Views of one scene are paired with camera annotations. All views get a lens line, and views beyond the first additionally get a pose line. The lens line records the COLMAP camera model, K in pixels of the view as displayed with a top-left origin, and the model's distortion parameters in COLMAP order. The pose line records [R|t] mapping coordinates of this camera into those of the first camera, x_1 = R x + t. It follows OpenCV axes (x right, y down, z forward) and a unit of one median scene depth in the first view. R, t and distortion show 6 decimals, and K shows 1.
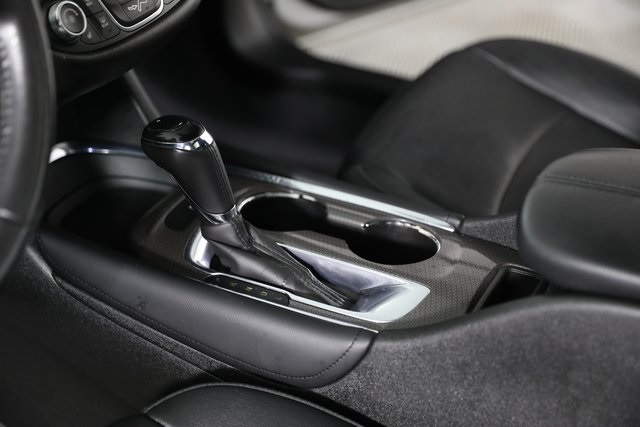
lens RADIAL K [[1153.5, 0, 319.9], [0, 1153.5, 212.3], [0, 0, 1]] dist [0.087108, 0.000000]
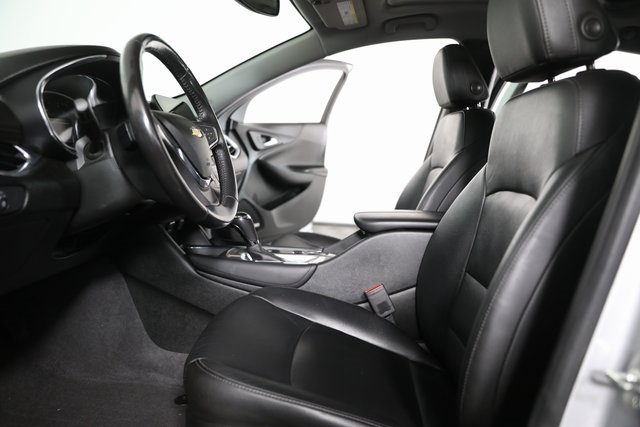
lens RADIAL K [[481.8, 0, 320.2], [0, 481.8, 211.0], [0, 0, 1]] dist [0.006684, 0.001709]
pose [[0.924531, -0.020796, 0.380538, -0.415177], [0.174795, 0.910430, -0.374917, 0.440427], [-0.338657, 0.413139, 0.845356, -0.167741]]
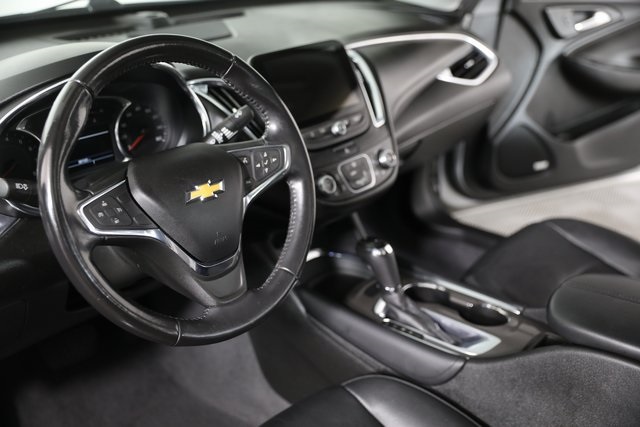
lens RADIAL K [[674.0, 0, 316.2], [0, 674.0, 214.6], [0, 0, 1]] dist [0.022339, 0.000000]
pose [[0.969740, 0.077657, -0.231458, 0.042962], [-0.111783, 0.984081, -0.138163, 0.049986], [0.217044, 0.159856, 0.962984, -0.138457]]
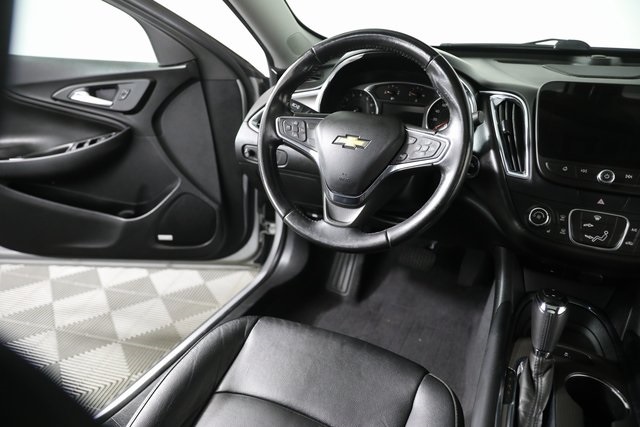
lens RADIAL K [[439.5, 0, 315.2], [0, 439.5, 214.4], [0, 0, 1]] dist [-0.085903, 0.054424]
pose [[0.012996, 0.397505, -0.917508, 0.441304], [-0.539444, 0.775387, 0.328292, -0.196351], [0.841921, 0.490677, 0.224508, 0.480351]]
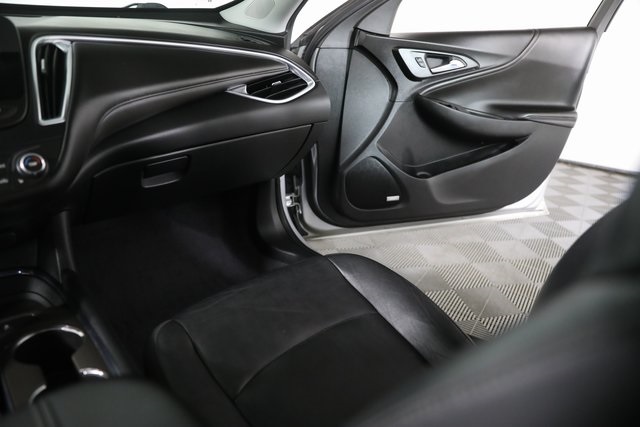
lens RADIAL K [[439.5, 0, 319.0], [0, 439.5, 213.2], [0, 0, 1]] dist [-0.085903, 0.054424]
pose [[0.936304, 0.152439, -0.316380, 0.472333], [-0.206677, 0.967535, -0.145466, -0.168771], [0.283934, 0.201589, 0.937413, 0.631638]]
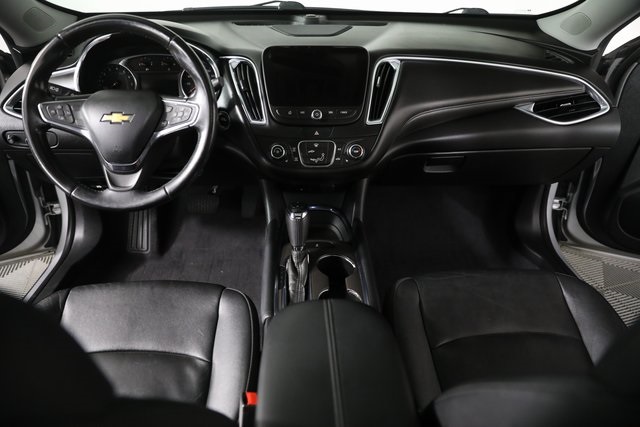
lens RADIAL K [[439.5, 0, 315.8], [0, 439.5, 213.2], [0, 0, 1]] dist [-0.085903, 0.054424]
pose [[0.497967, 0.434621, -0.750423, 0.622924], [-0.474675, 0.860806, 0.183566, -0.259346], [0.725750, 0.264797, 0.634956, 0.433834]]
